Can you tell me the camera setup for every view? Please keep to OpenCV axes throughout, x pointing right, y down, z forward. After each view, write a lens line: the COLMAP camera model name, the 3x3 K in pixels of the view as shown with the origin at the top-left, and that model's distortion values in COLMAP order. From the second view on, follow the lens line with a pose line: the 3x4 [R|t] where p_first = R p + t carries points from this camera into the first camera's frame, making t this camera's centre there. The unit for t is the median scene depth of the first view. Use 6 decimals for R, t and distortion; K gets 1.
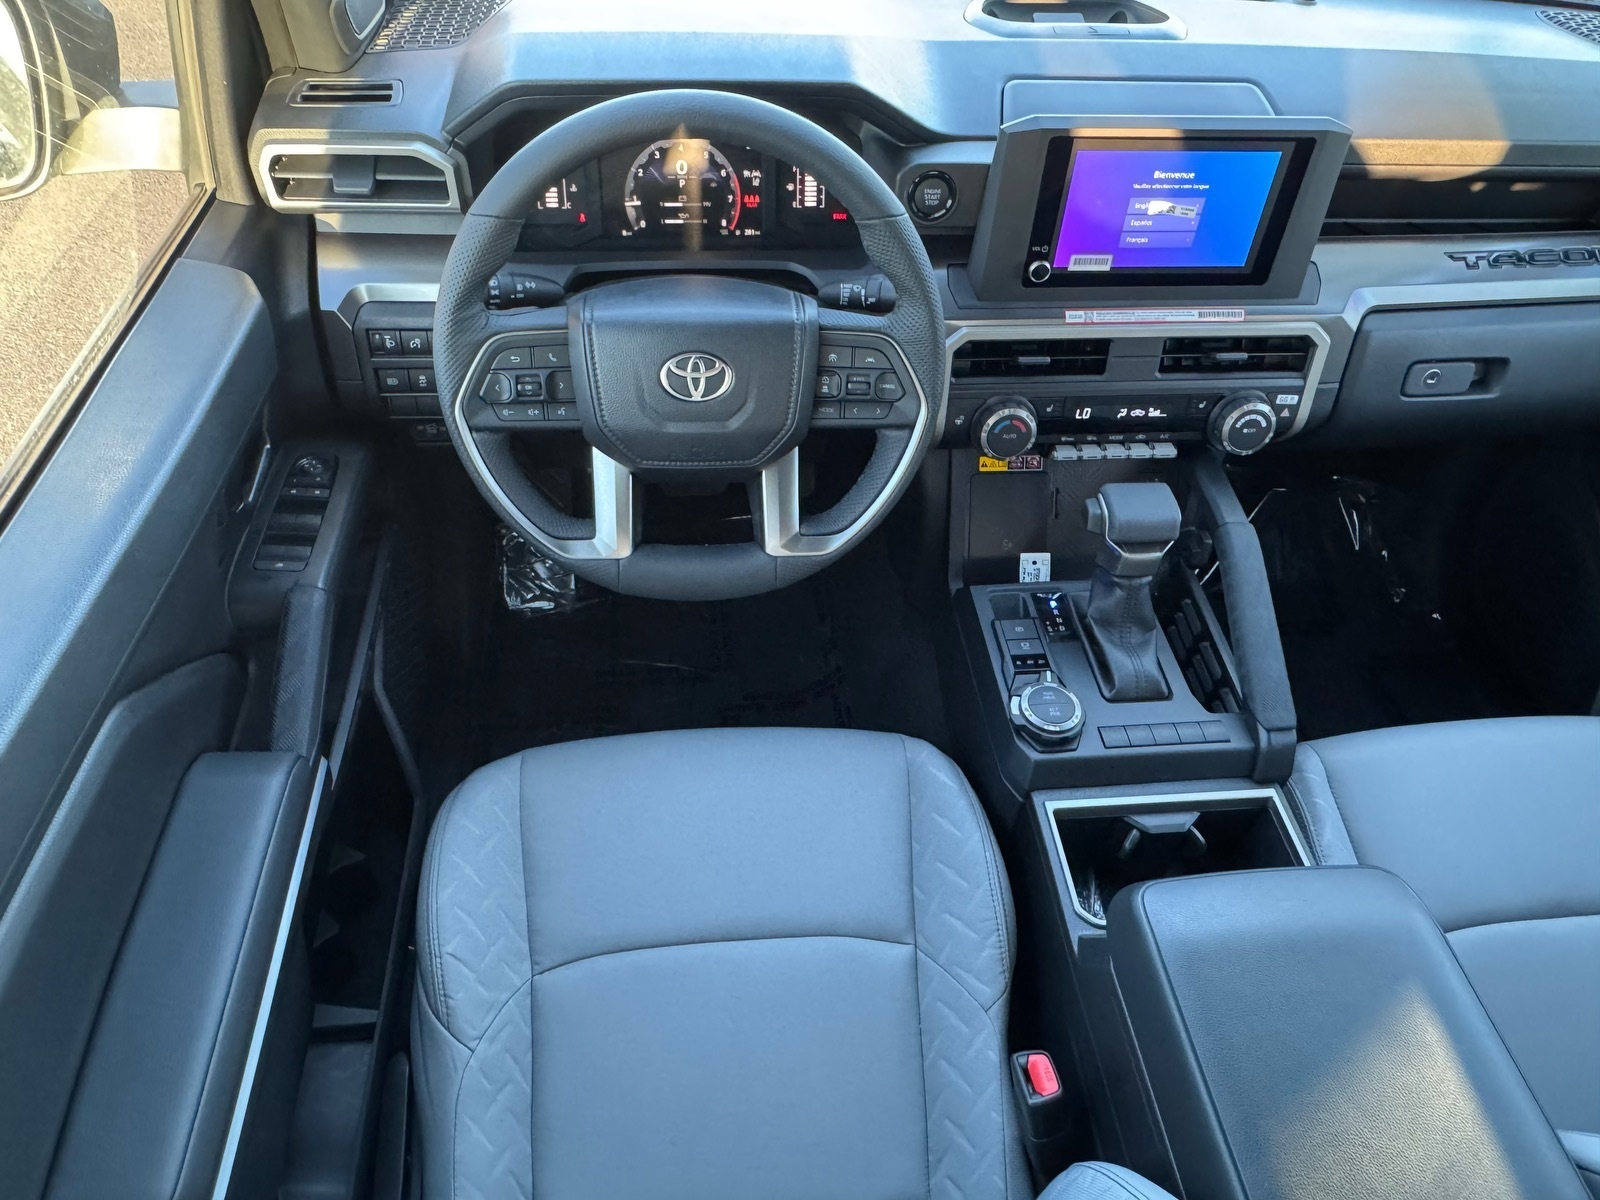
lens RADIAL K [[1080.7, 0, 793.7], [0, 1080.7, 600.6], [0, 0, 1]] dist [-0.002526, -0.000245]
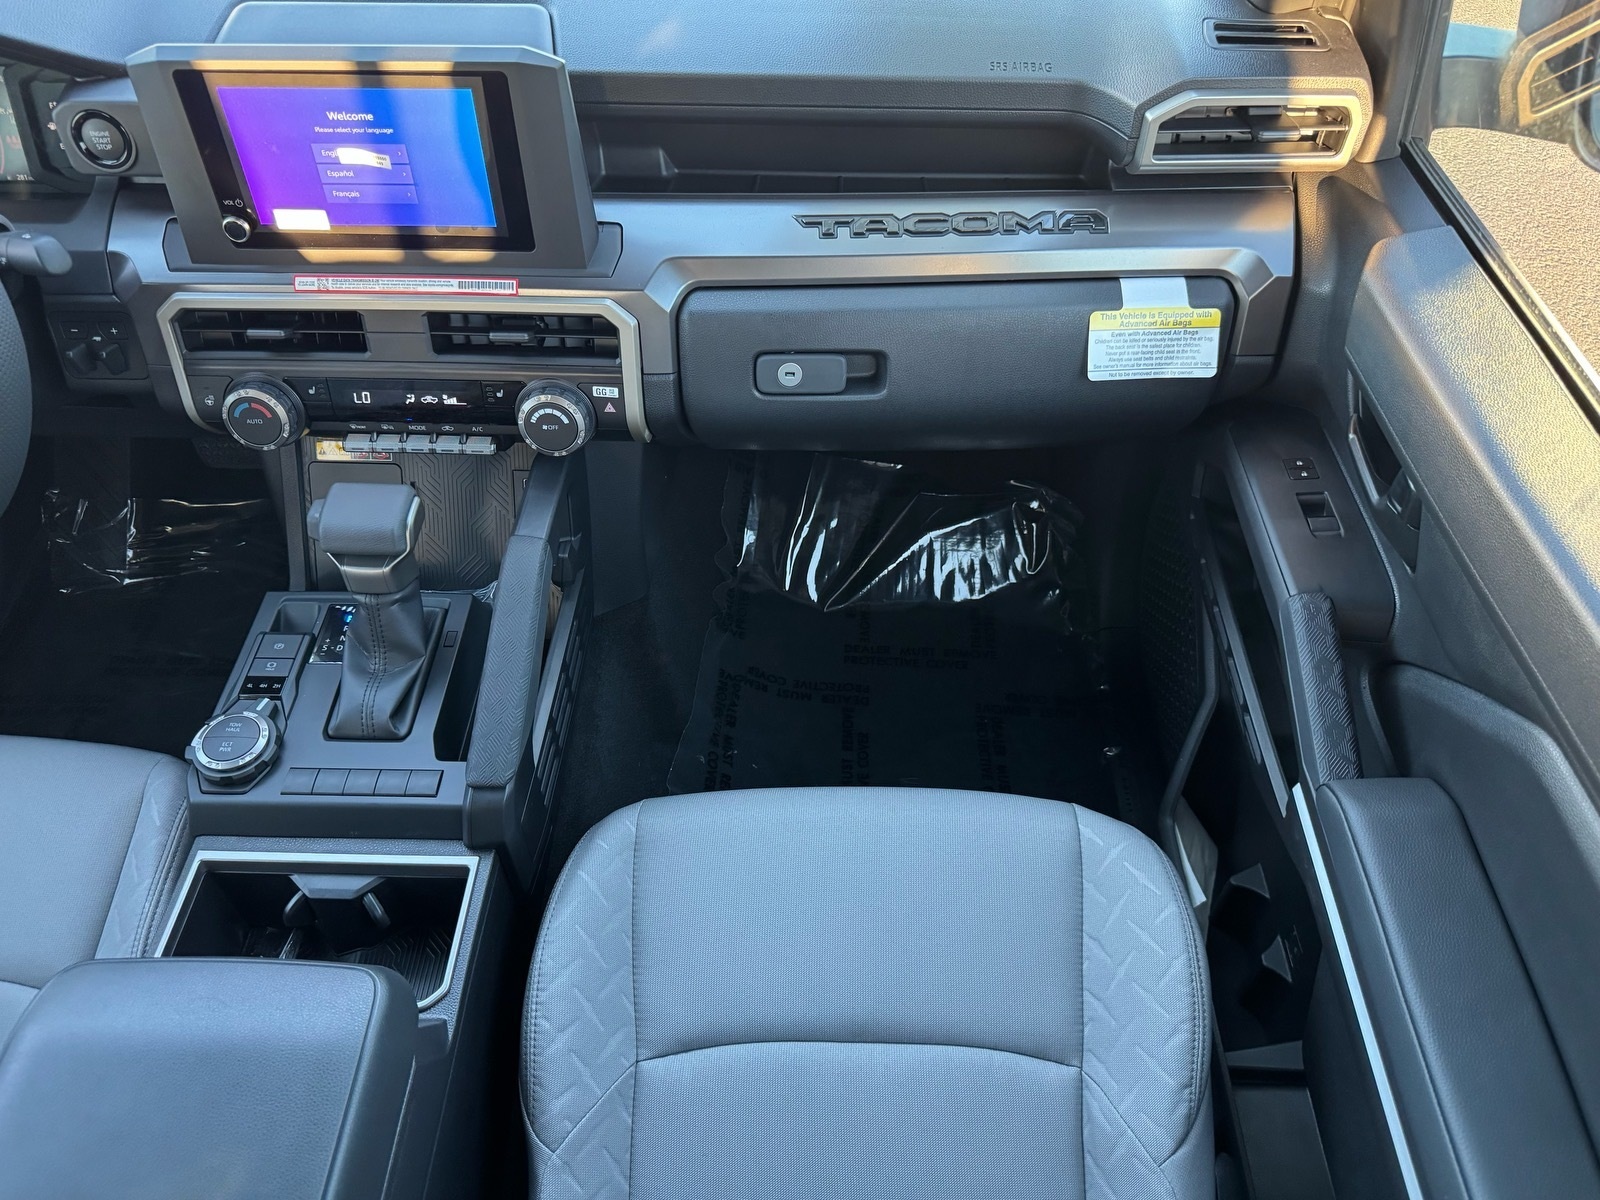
lens RADIAL K [[1168.7, 0, 800.0], [0, 1168.7, 600.0], [0, 0, 1]] dist [0.113112, -0.202269]
pose [[0.990931, 0.058570, -0.120935, 0.758205], [-0.055680, 0.998080, 0.027145, -0.061132], [0.122293, -0.020165, 0.992289, 0.117762]]
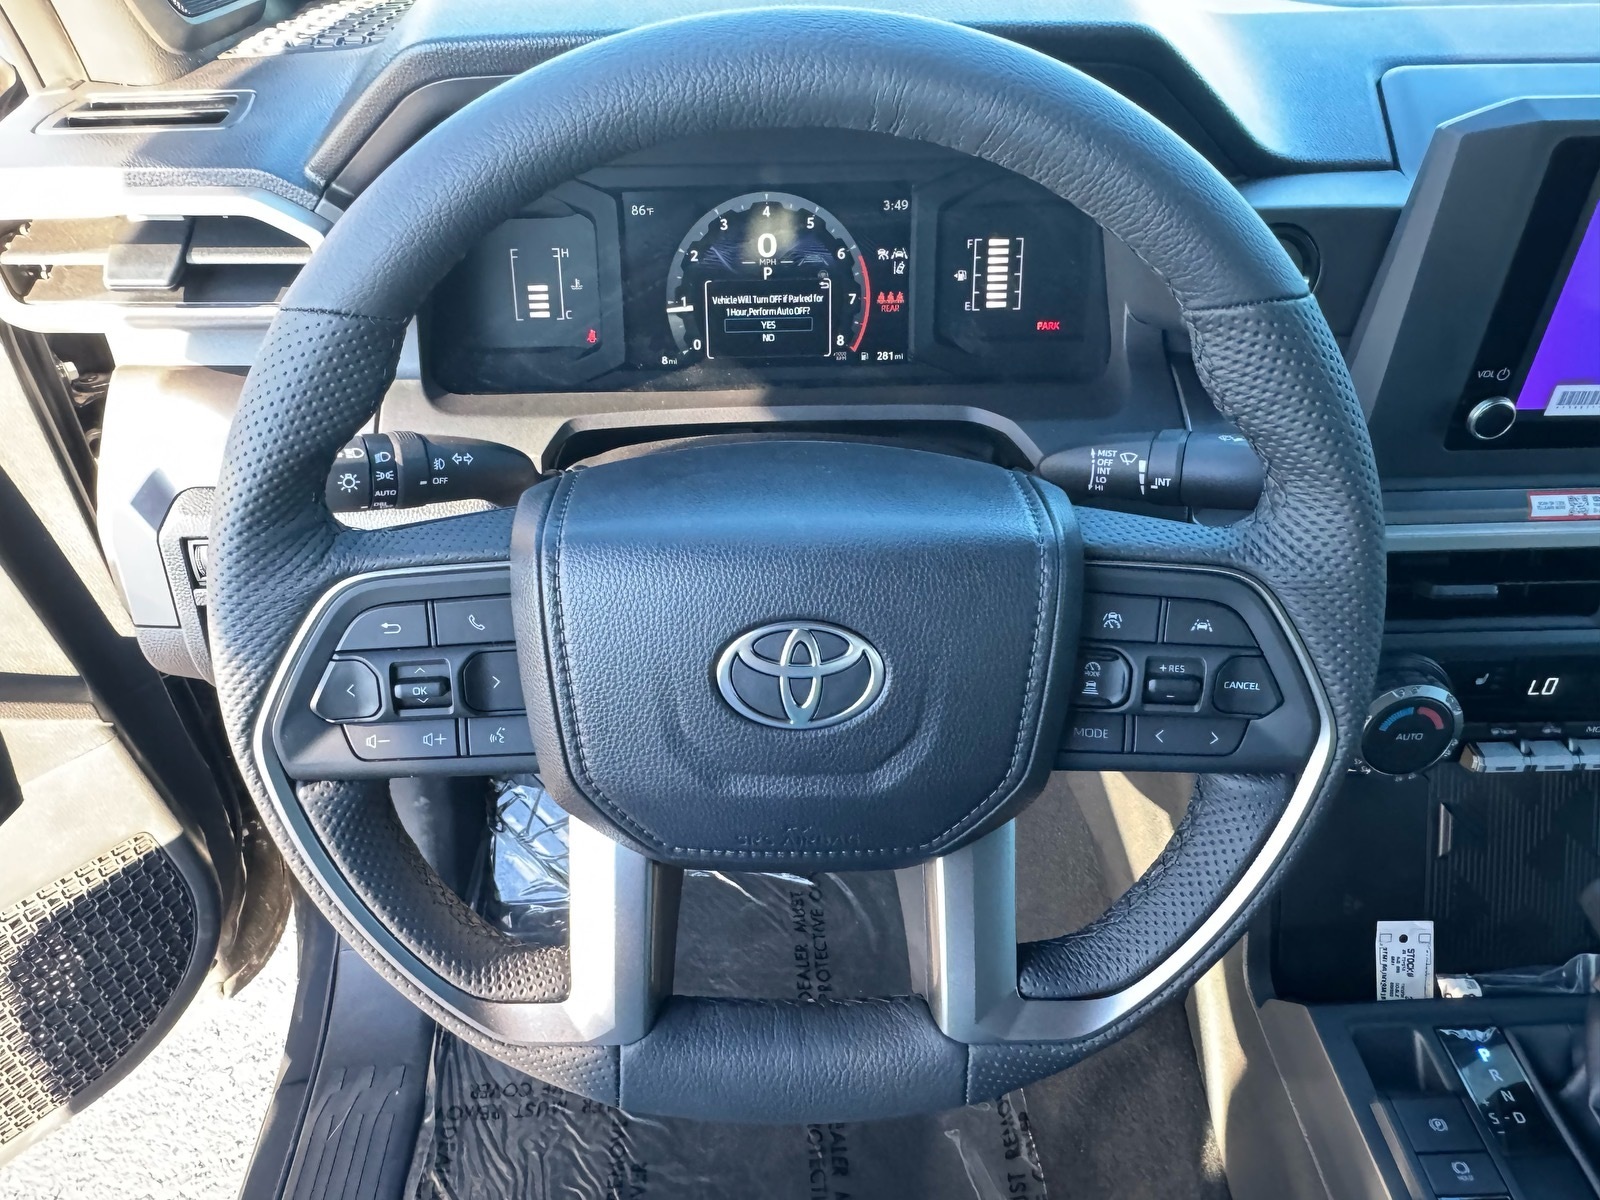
lens RADIAL K [[1110.9, 0, 762.1], [0, 1110.9, 601.9], [0, 0, 1]] dist [-0.004097, -0.001952]
pose [[0.995541, 0.003380, -0.094264, -0.052040], [-0.015360, 0.991828, -0.126652, -0.146073], [0.093066, 0.127535, 0.987458, 0.459730]]
